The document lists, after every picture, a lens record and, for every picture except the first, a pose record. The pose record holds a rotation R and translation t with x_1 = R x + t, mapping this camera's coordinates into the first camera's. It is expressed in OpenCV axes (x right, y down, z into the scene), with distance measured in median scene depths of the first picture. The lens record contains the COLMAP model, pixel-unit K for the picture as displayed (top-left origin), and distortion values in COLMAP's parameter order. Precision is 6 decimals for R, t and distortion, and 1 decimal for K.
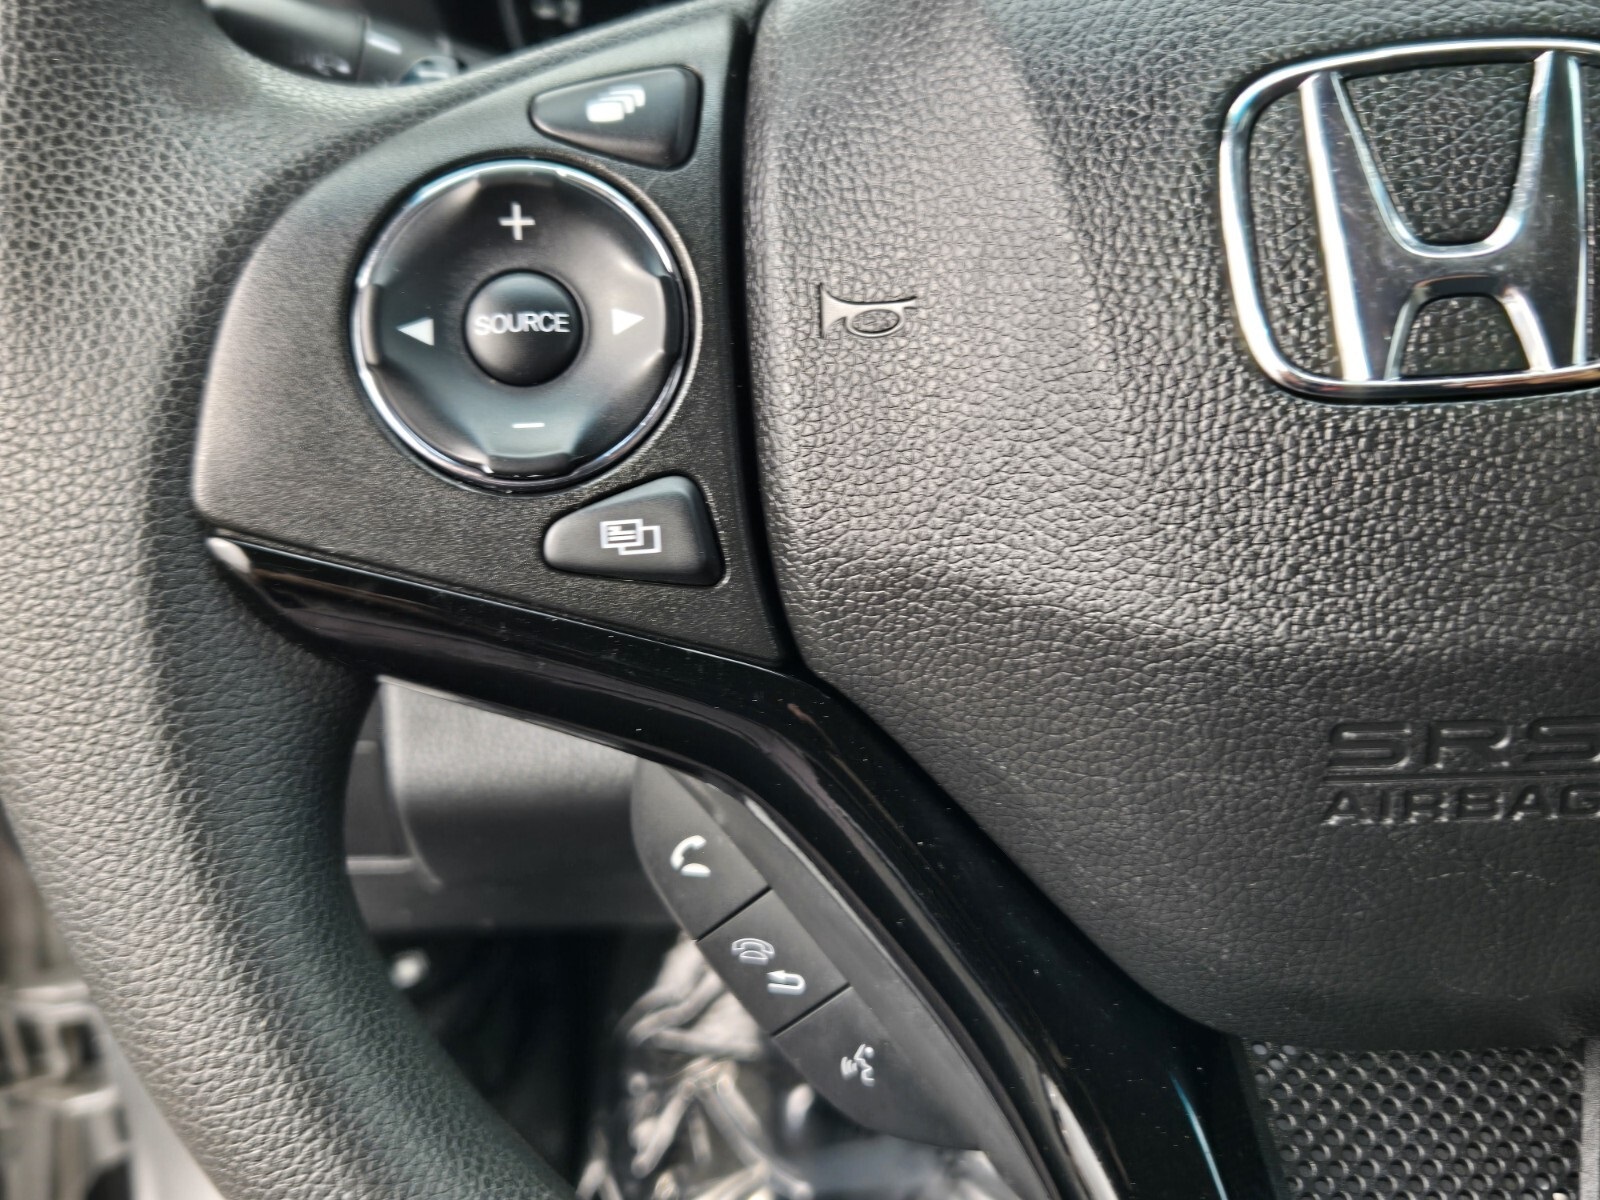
lens RADIAL K [[1918.3, 0, 831.1], [0, 1918.3, 600.7], [0, 0, 1]] dist [0.052484, -0.180268]
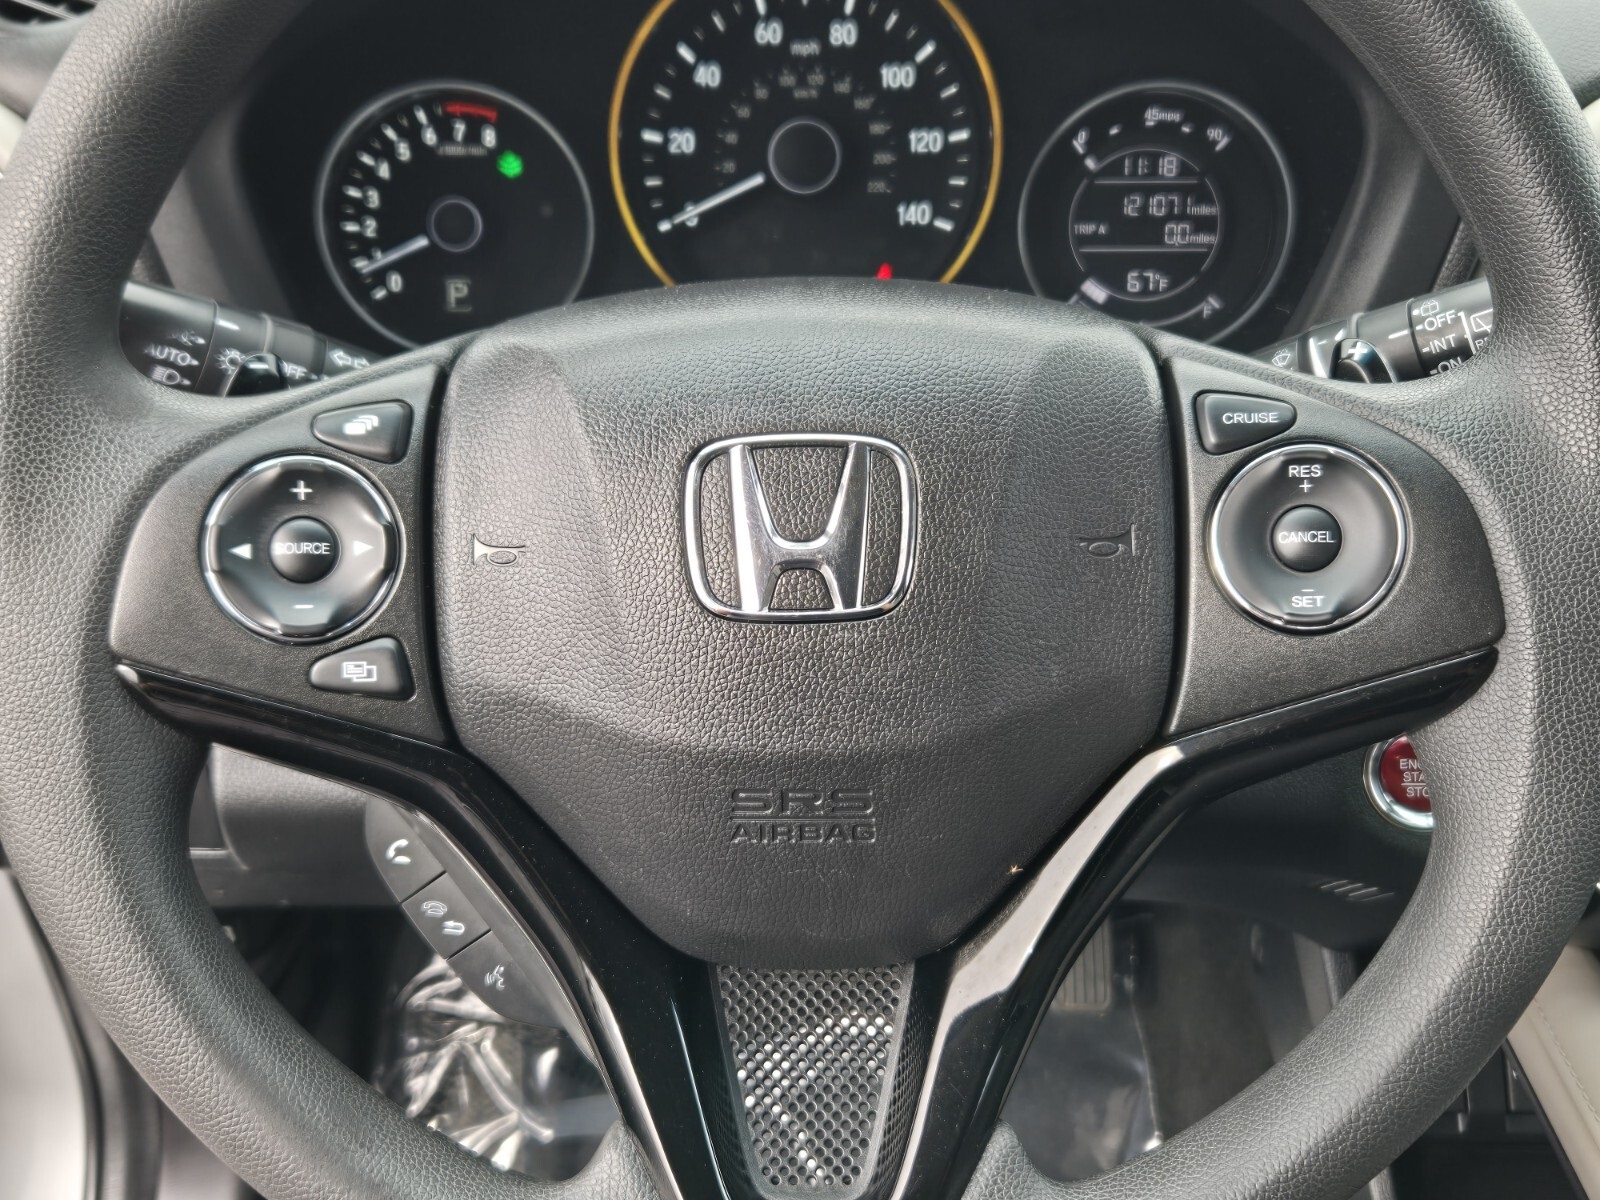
lens RADIAL K [[1733.6, 0, 798.5], [0, 1733.6, 657.9], [0, 0, 1]] dist [0.010593, 0.005061]
pose [[0.994221, 0.036864, 0.100821, 0.139536], [-0.038240, 0.999200, 0.011748, -0.081640], [-0.100308, -0.015535, 0.994835, -0.654706]]
